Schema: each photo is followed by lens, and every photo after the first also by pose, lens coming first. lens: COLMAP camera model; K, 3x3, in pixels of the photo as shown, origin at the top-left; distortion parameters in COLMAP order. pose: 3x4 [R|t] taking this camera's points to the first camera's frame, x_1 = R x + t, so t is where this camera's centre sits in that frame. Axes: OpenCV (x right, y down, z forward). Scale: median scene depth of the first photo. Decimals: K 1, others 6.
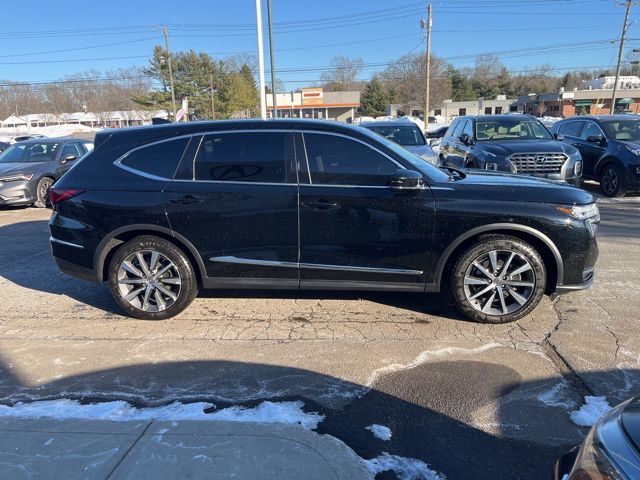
lens RADIAL K [[482.3, 0, 320.0], [0, 482.3, 240.7], [0, 0, 1]] dist [0.074965, -0.095887]
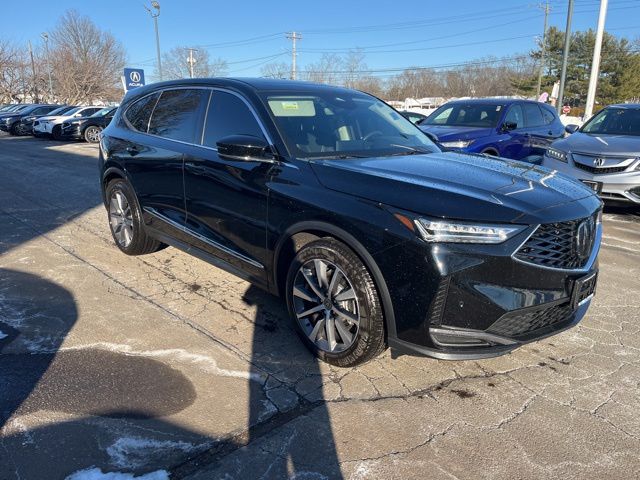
lens RADIAL K [[482.3, 0, 328.0], [0, 482.3, 244.1], [0, 0, 1]] dist [0.074965, -0.095887]
pose [[0.745985, 0.213413, -0.630841, 0.764785], [-0.192354, 0.975937, 0.102696, -0.072312], [0.637578, 0.044735, 0.769086, 0.433327]]
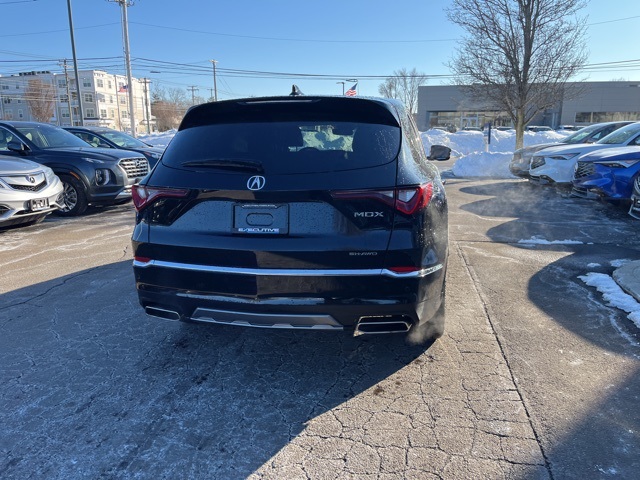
lens RADIAL K [[482.3, 0, 318.3], [0, 482.3, 233.6], [0, 0, 1]] dist [0.074965, -0.095887]
pose [[0.129875, -0.178296, 0.975368, -1.183682], [0.241500, 0.959764, 0.143287, -0.171315], [-0.961671, 0.216942, 0.167708, 1.059283]]
